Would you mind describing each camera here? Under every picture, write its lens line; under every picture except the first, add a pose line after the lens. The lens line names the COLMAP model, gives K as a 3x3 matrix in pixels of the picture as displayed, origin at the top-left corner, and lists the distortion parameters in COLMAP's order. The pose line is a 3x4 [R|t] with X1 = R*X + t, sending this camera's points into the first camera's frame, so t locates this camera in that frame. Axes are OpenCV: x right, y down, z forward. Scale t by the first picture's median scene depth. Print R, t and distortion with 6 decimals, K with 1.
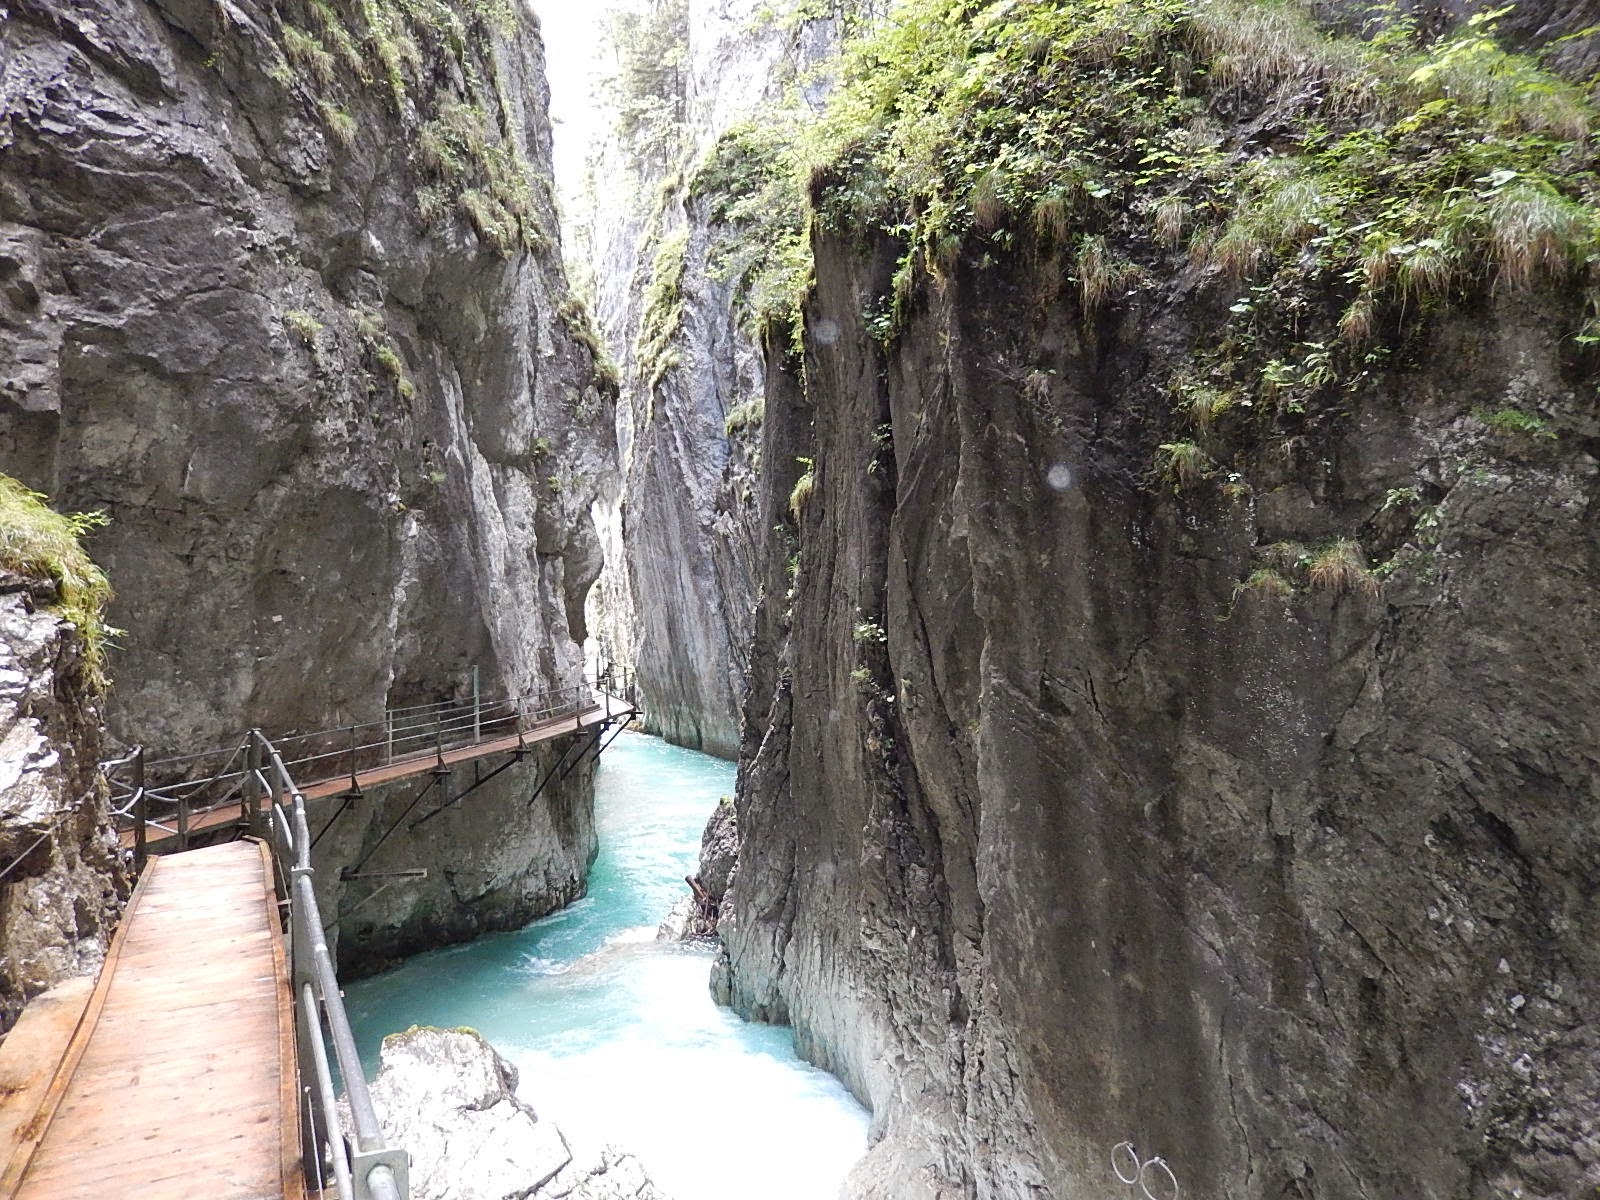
lens RADIAL K [[1221.1, 0, 800.0], [0, 1221.1, 600.0], [0, 0, 1]] dist [0.011916, 0.008435]
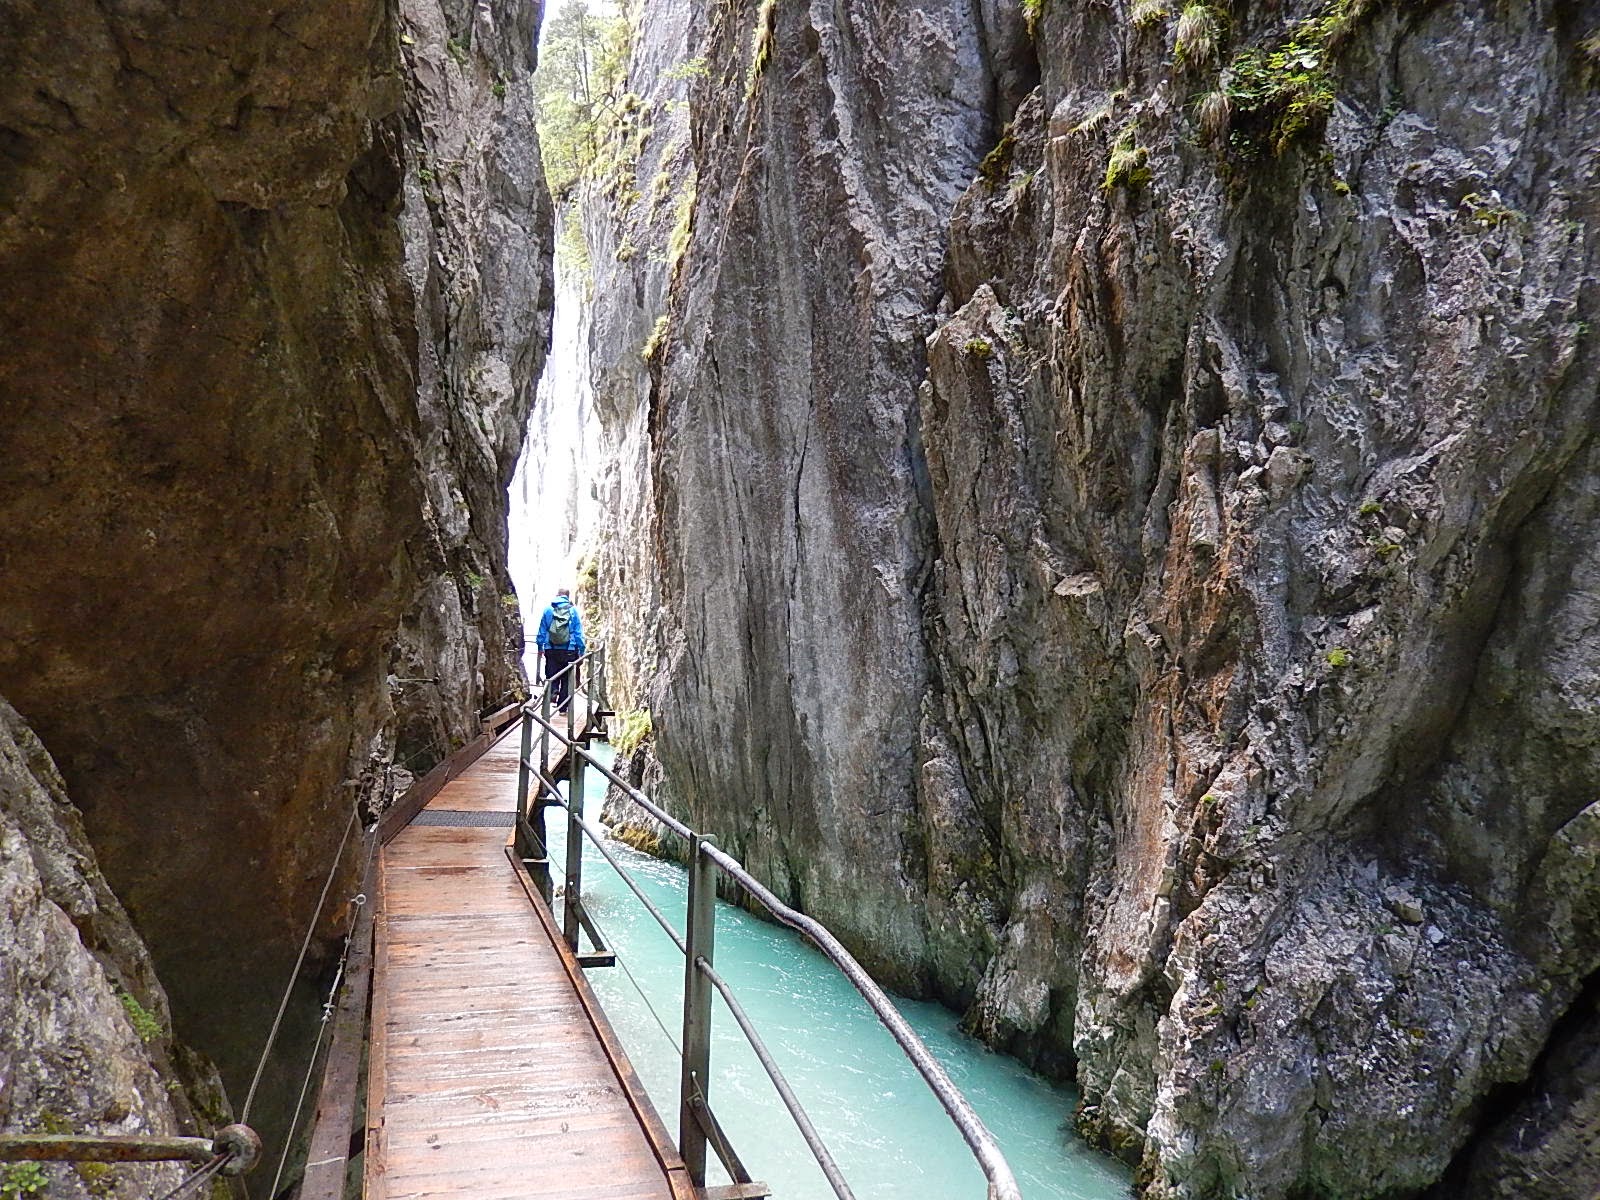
lens RADIAL K [[1221.1, 0, 800.0], [0, 1221.1, 600.0], [0, 0, 1]] dist [0.011916, 0.008435]
pose [[0.996947, 0.078079, -0.001138, -0.140131], [-0.078073, 0.996374, -0.033823, 0.037505], [-0.001507, 0.033808, 0.999427, 0.916310]]
